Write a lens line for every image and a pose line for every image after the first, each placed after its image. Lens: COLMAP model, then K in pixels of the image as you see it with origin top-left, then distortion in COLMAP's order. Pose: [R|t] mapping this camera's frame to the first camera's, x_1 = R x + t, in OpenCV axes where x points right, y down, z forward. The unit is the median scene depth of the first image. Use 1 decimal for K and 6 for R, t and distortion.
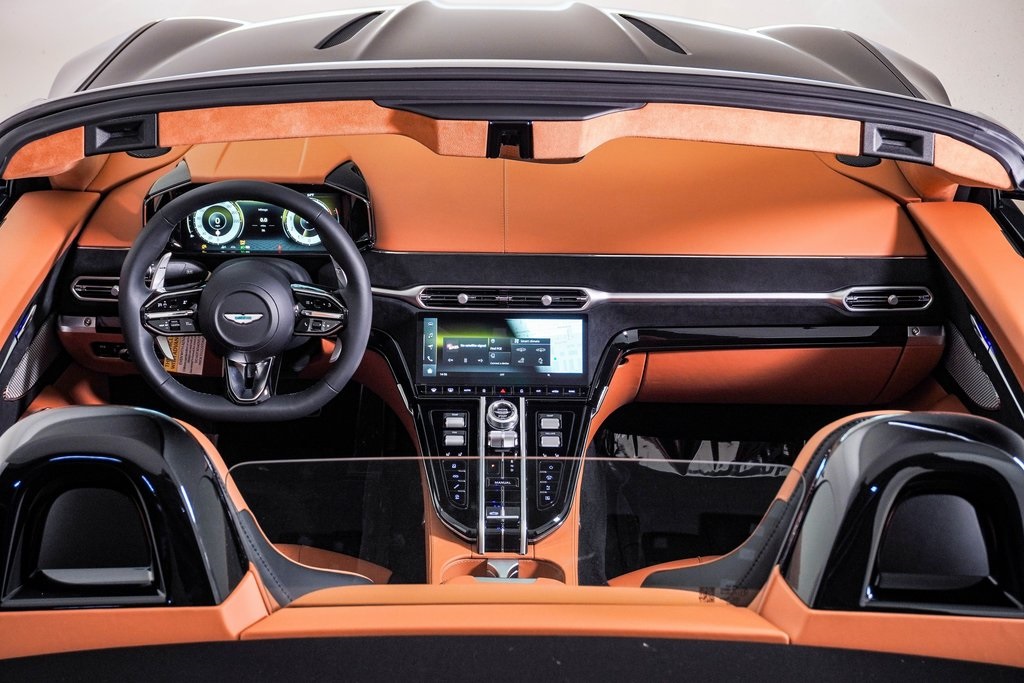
lens RADIAL K [[1557.1, 0, 502.4], [0, 1557.1, 338.2], [0, 0, 1]] dist [-0.003048, 0.000000]
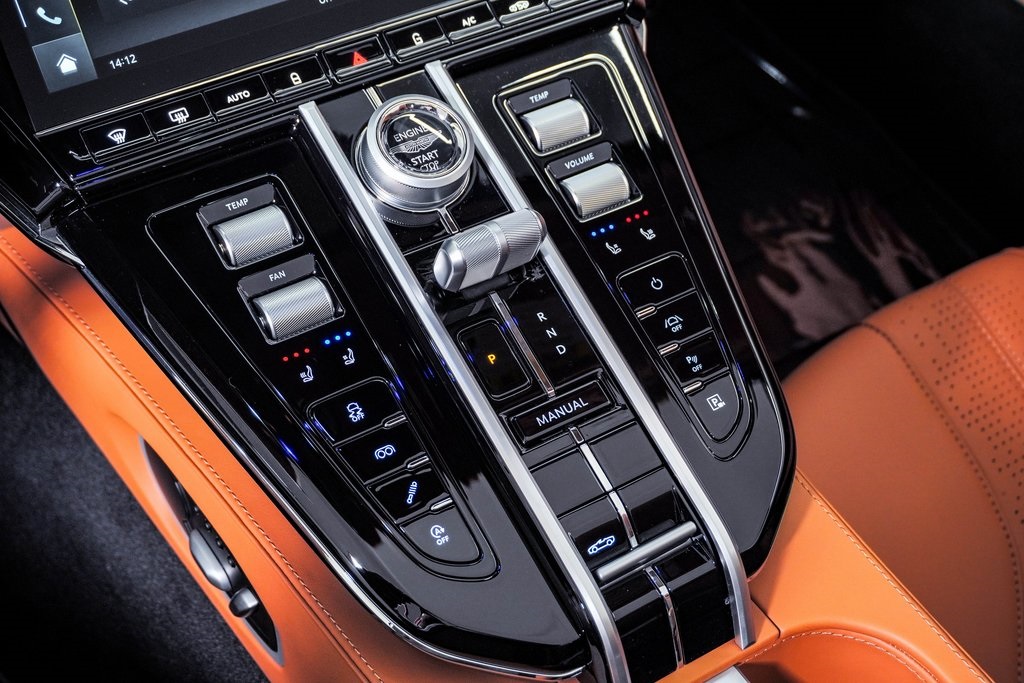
lens RADIAL K [[1557.1, 0, 509.2], [0, 1557.1, 345.0], [0, 0, 1]] dist [-0.003048, 0.000000]
pose [[0.835453, -0.367700, 0.408430, -0.105225], [0.203489, 0.897345, 0.391618, -0.021875], [-0.510500, -0.244067, 0.824512, 0.742207]]
